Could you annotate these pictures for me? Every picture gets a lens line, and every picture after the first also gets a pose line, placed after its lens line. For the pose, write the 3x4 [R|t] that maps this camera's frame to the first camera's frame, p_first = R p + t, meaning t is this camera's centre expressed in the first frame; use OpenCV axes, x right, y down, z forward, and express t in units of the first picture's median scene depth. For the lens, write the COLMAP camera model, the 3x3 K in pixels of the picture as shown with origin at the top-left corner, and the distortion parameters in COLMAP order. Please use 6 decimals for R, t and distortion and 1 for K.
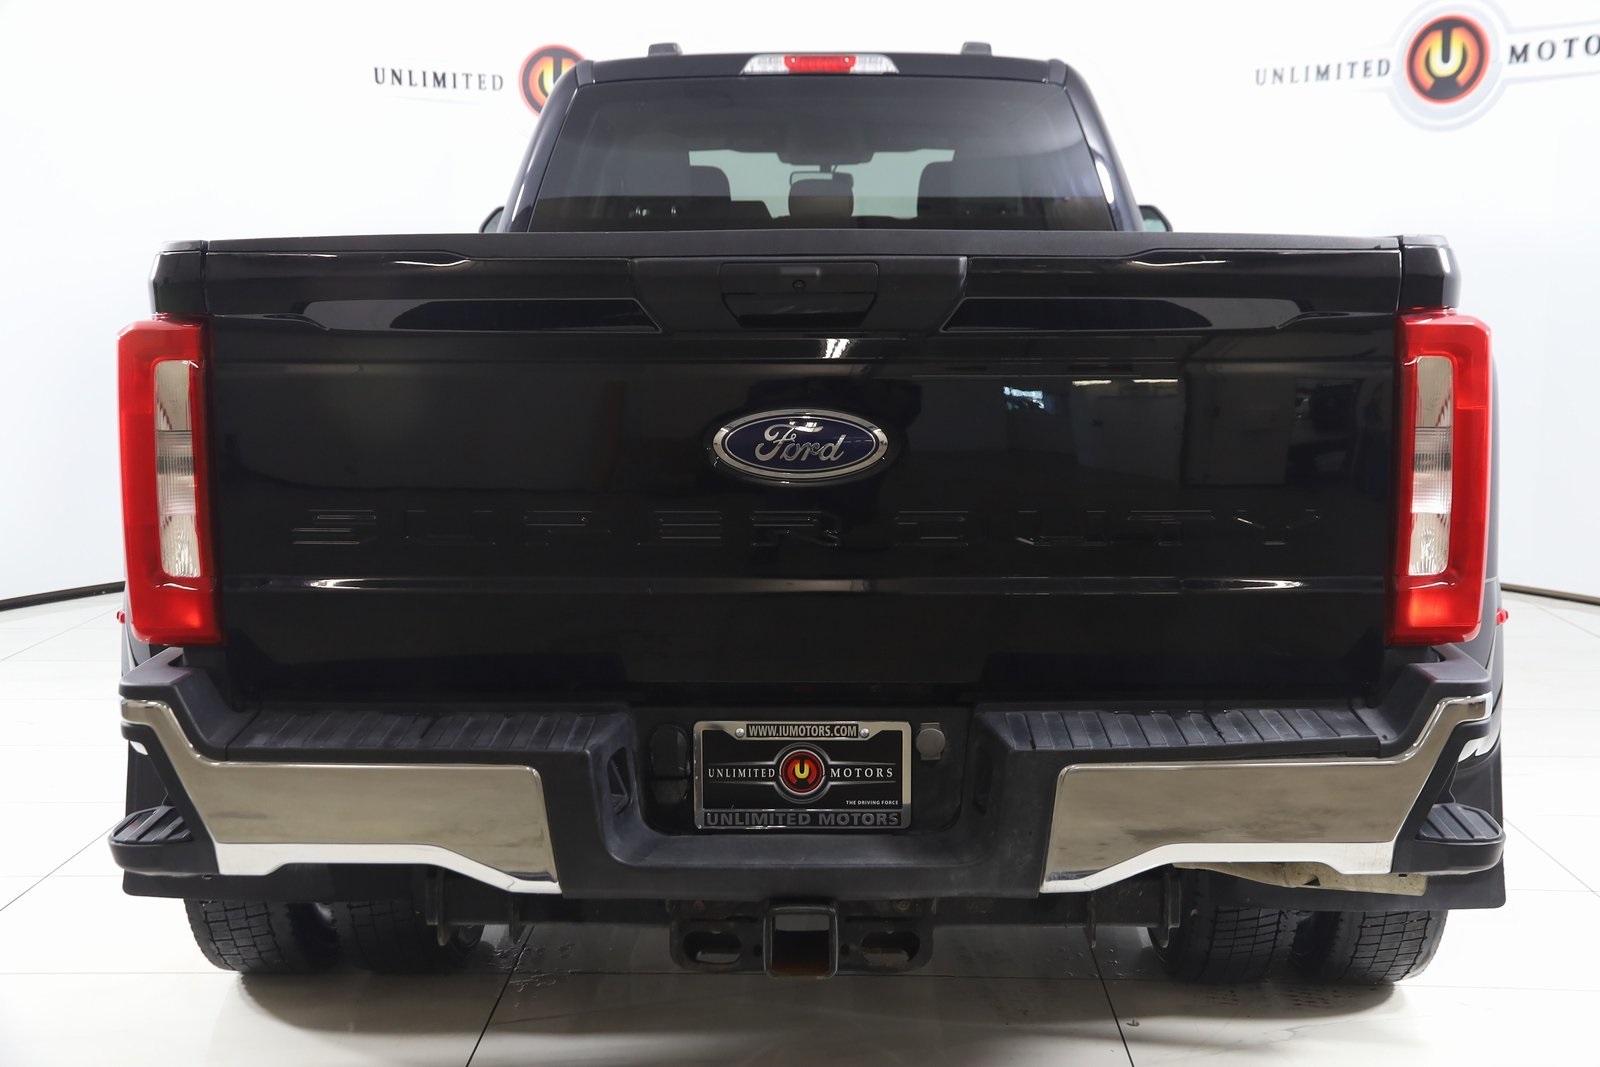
lens RADIAL K [[1939.1, 0, 811.4], [0, 1939.1, 535.7], [0, 0, 1]] dist [0.004744, 0.000000]
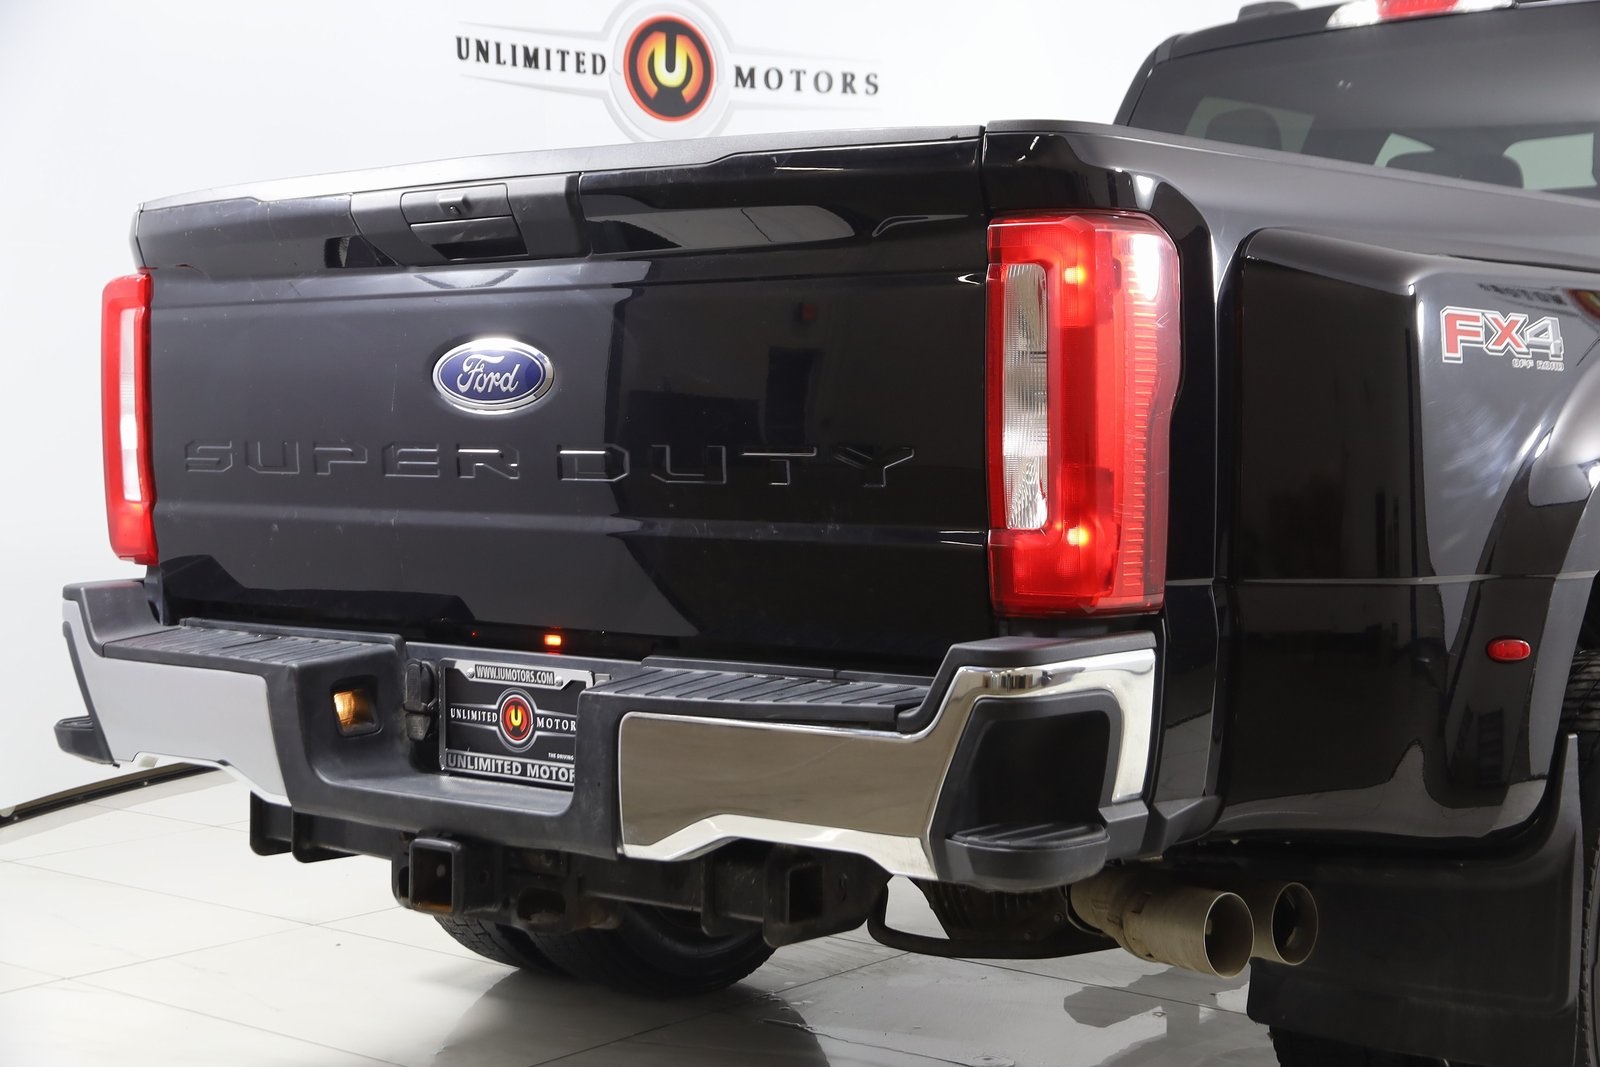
lens RADIAL K [[2511.8, 0, 809.5], [0, 2511.8, 544.3], [0, 0, 1]] dist [0.167159, 0.000000]
pose [[0.775750, 0.036001, -0.630012, 0.895935], [-0.082944, 0.995527, -0.045243, 0.080025], [0.625565, 0.087353, 0.775266, 0.111205]]
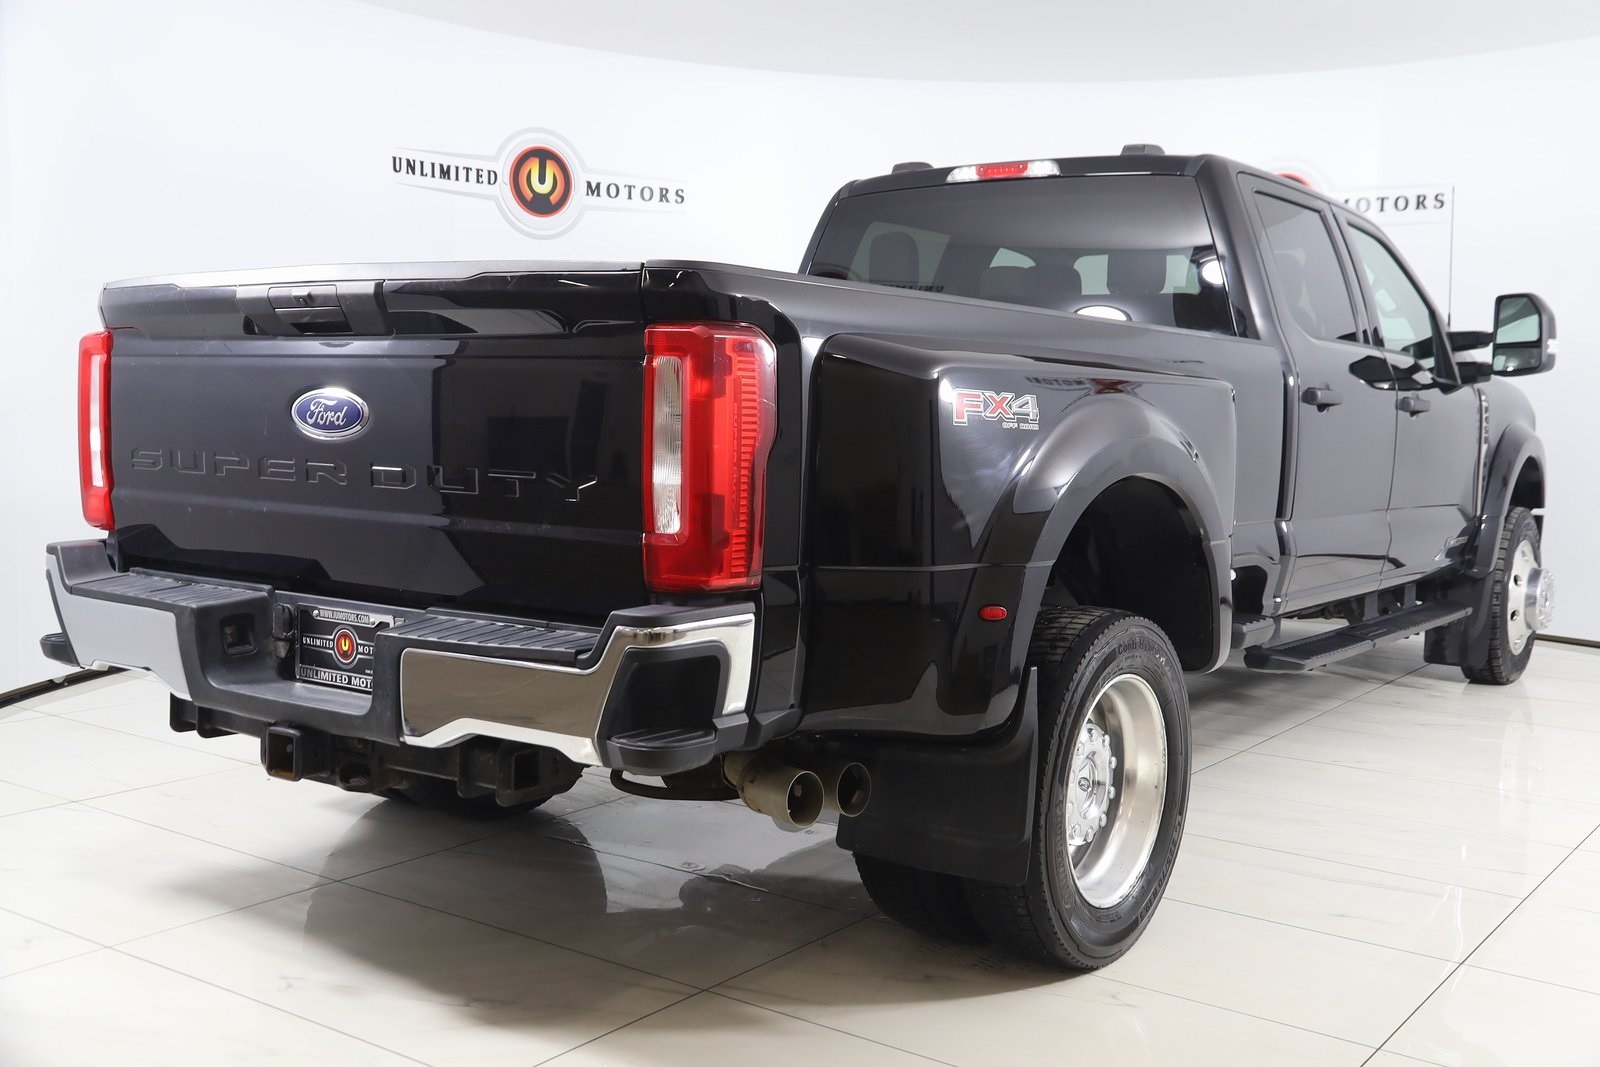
lens RADIAL K [[1666.0, 0, 806.4], [0, 1666.0, 524.8], [0, 0, 1]] dist [0.069714, 0.000000]
pose [[0.819431, 0.065439, -0.569431, 0.967999], [-0.099833, 0.994571, -0.029367, 0.035721], [0.564417, 0.080912, 0.821515, 0.172980]]
